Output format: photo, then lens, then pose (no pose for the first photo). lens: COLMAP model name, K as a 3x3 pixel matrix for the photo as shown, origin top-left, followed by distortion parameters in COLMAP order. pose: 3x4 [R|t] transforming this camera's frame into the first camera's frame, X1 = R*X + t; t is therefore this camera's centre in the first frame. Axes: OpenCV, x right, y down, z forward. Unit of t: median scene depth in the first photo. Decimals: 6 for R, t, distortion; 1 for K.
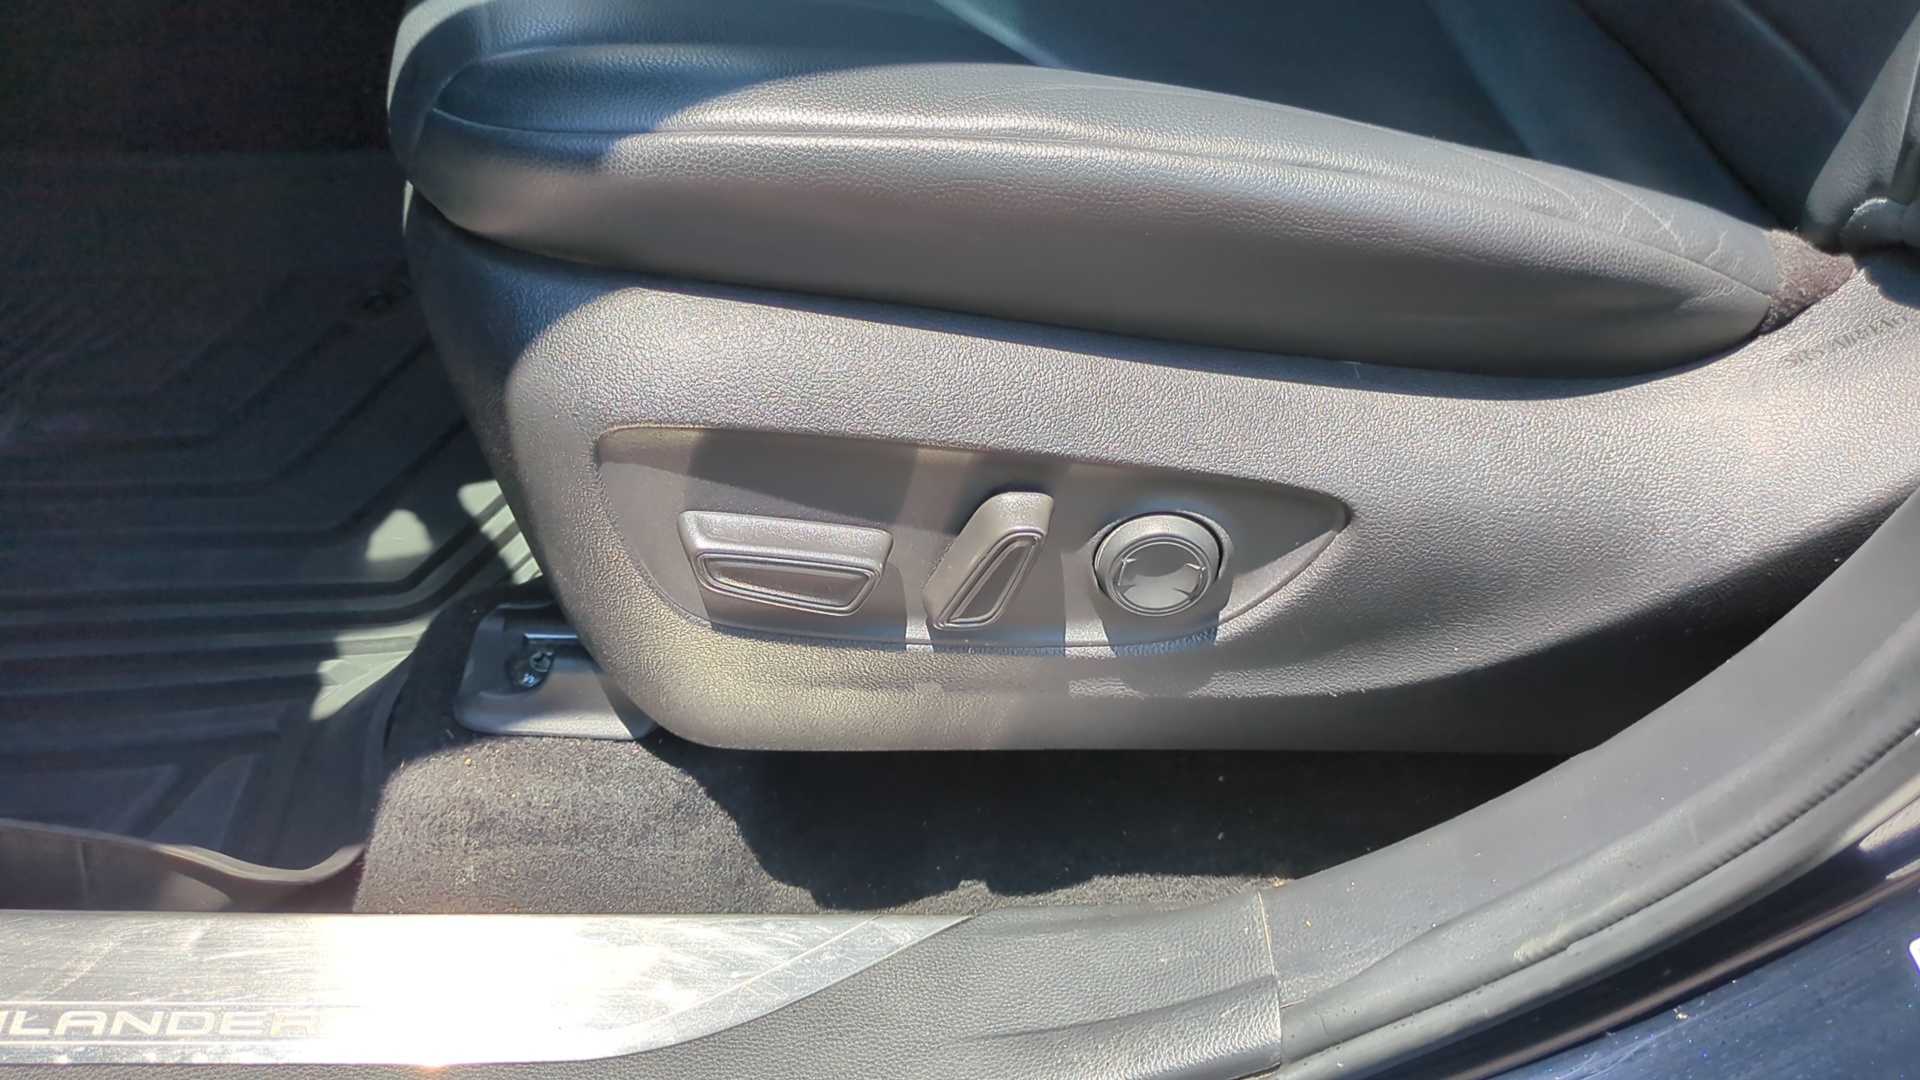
lens RADIAL K [[1637.1, 0, 960.0], [0, 1637.1, 540.0], [0, 0, 1]] dist [0.037127, -0.084260]
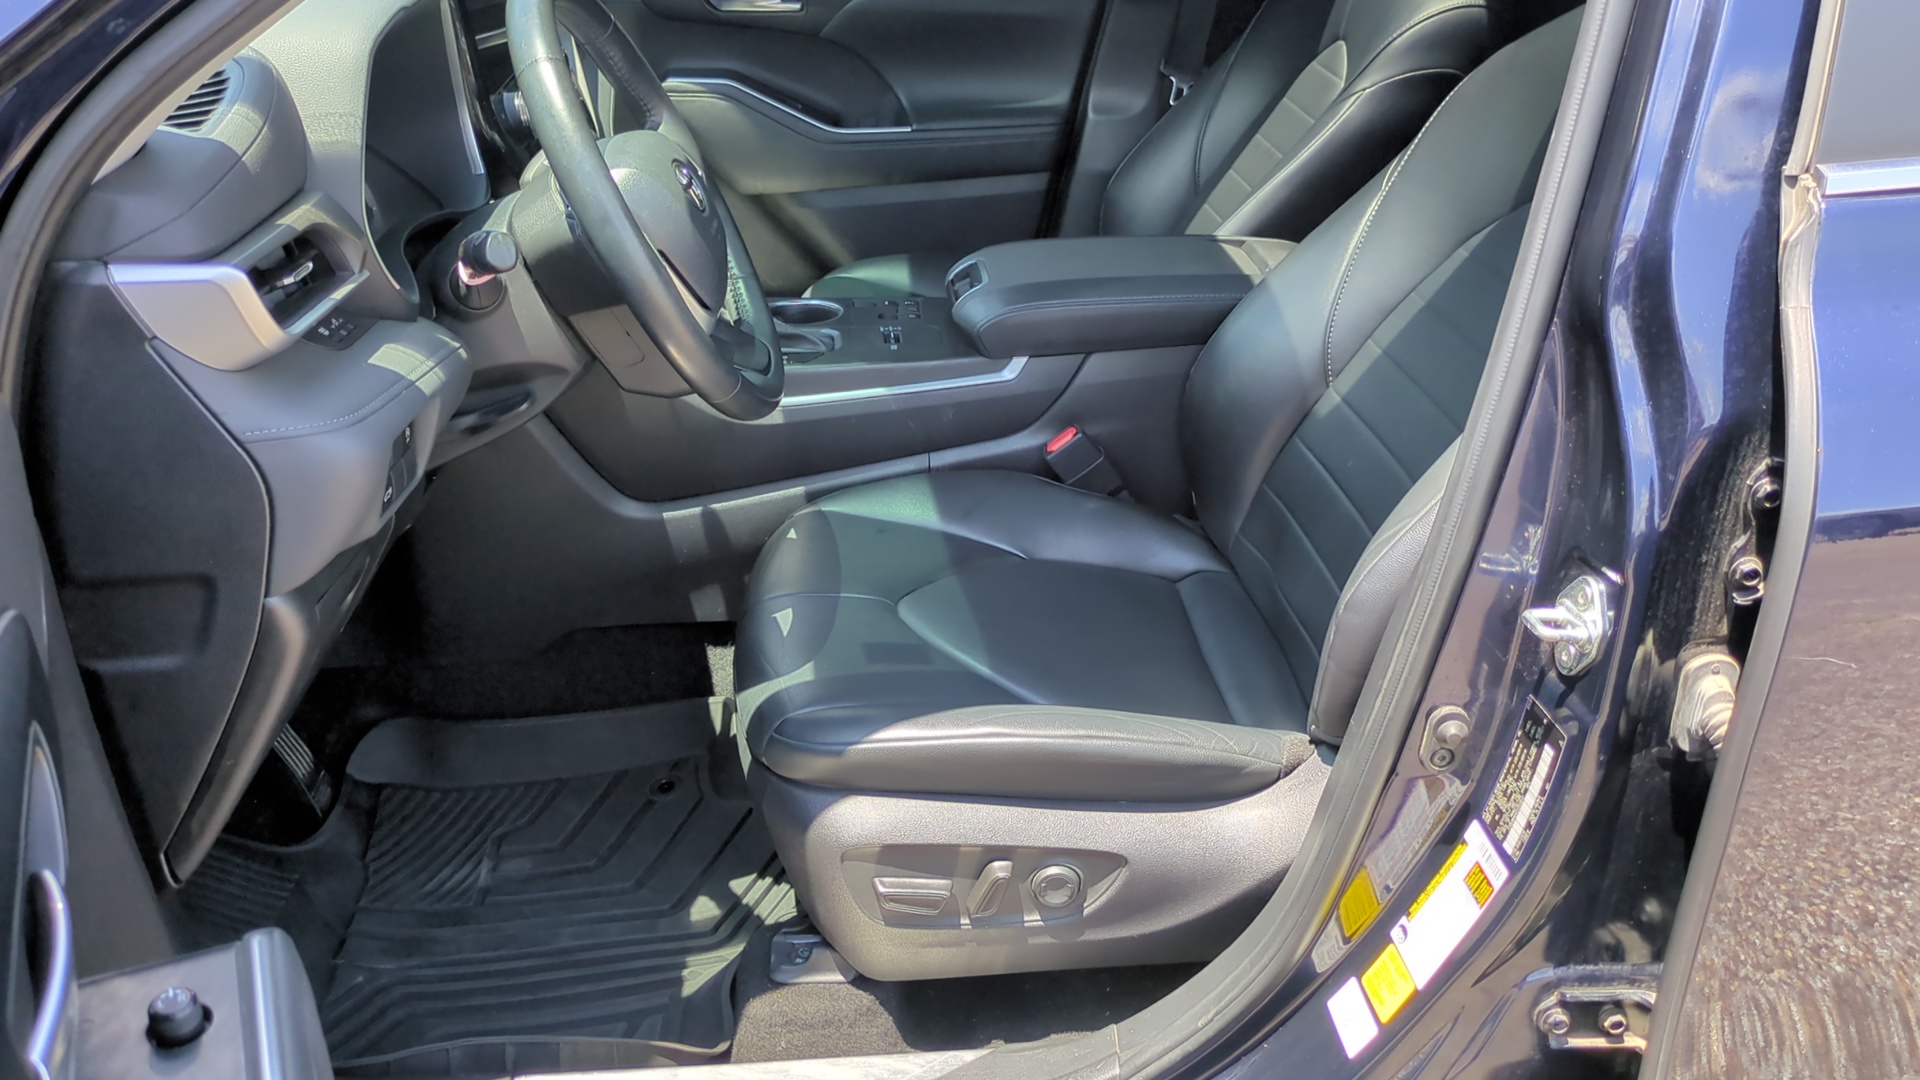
lens RADIAL K [[1695.7, 0, 960.0], [0, 1695.7, 540.0], [0, 0, 1]] dist [0.087850, 0.001363]
pose [[0.997190, -0.074862, -0.002808, 0.017271], [0.072387, 0.972524, -0.221264, 0.063846], [0.019295, 0.220439, 0.975210, -1.650315]]
